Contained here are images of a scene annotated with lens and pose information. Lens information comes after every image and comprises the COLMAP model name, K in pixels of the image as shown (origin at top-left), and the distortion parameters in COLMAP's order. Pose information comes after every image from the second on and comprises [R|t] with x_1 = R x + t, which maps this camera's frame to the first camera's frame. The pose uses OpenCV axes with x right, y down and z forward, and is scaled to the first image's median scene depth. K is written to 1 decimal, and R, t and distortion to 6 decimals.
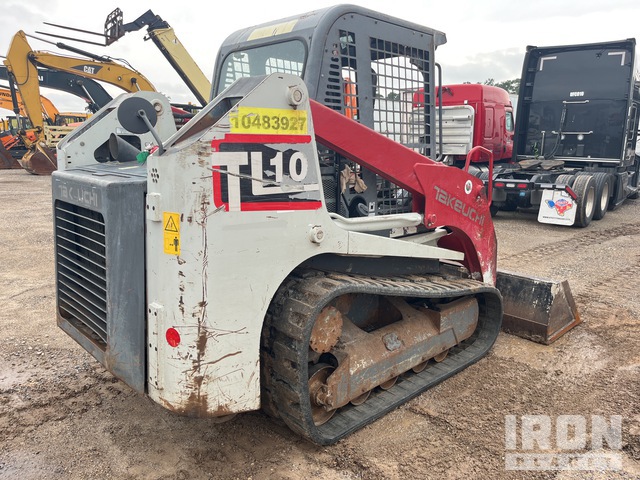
lens RADIAL K [[483.5, 0, 320.0], [0, 483.5, 240.0], [0, 0, 1]] dist [0.032937, -0.001712]
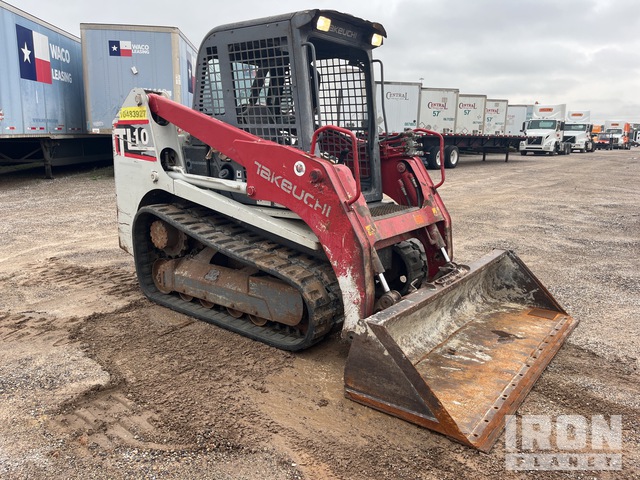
lens RADIAL K [[483.5, 0, 320.0], [0, 483.5, 240.0], [0, 0, 1]] dist [0.032937, -0.001712]
pose [[0.151581, 0.194987, -0.969022, 1.759373], [-0.205442, 0.965156, 0.162072, -0.189695], [0.966859, 0.174511, 0.186358, 1.239064]]
